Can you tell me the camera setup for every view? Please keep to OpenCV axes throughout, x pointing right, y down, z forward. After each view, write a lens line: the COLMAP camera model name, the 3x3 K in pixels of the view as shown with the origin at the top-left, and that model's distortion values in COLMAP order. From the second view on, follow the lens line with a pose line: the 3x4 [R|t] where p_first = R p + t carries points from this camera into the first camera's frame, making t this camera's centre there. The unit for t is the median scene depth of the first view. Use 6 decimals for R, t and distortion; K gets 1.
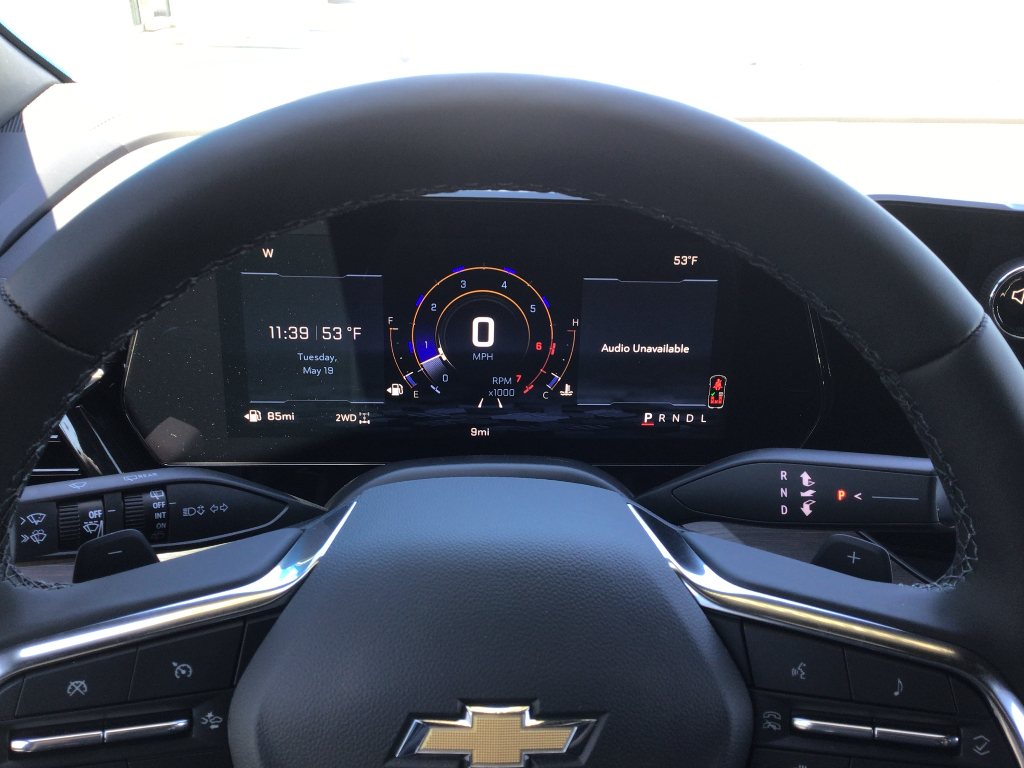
lens RADIAL K [[915.9, 0, 511.1], [0, 915.9, 384.5], [0, 0, 1]] dist [0.027182, -0.026481]
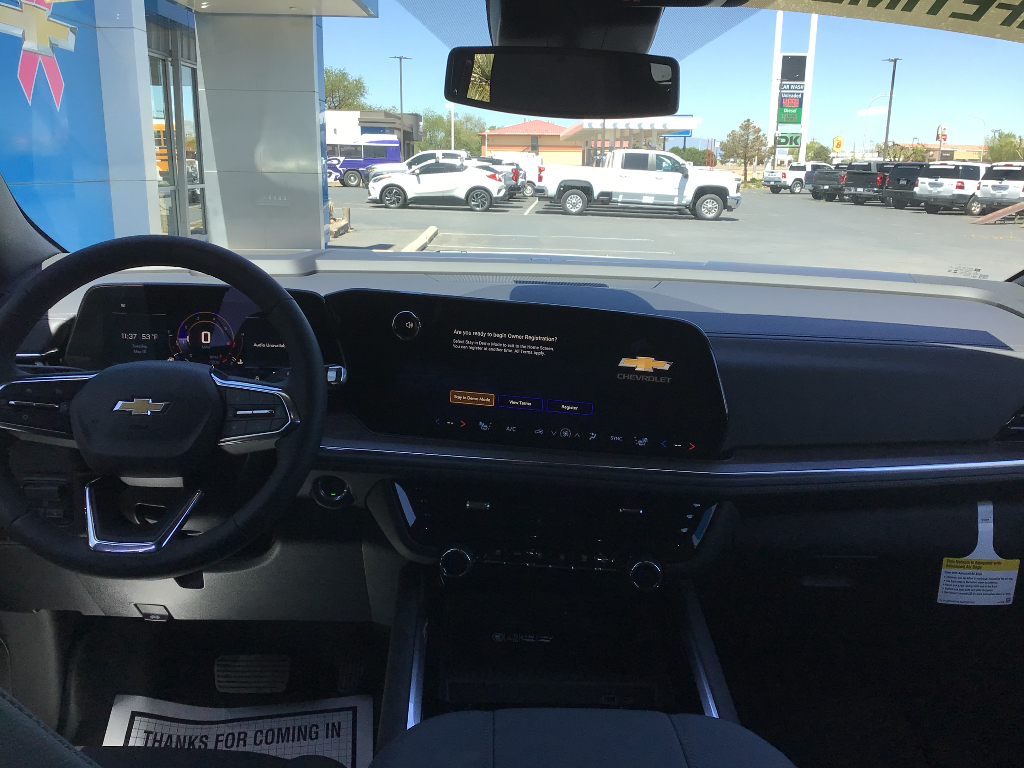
lens RADIAL K [[915.9, 0, 502.4], [0, 915.9, 381.0], [0, 0, 1]] dist [0.027182, -0.026481]
pose [[0.999793, 0.011834, -0.016541, 0.843284], [-0.014374, 0.986513, -0.163053, 0.470124], [0.014389, 0.163257, 0.986479, -1.496594]]
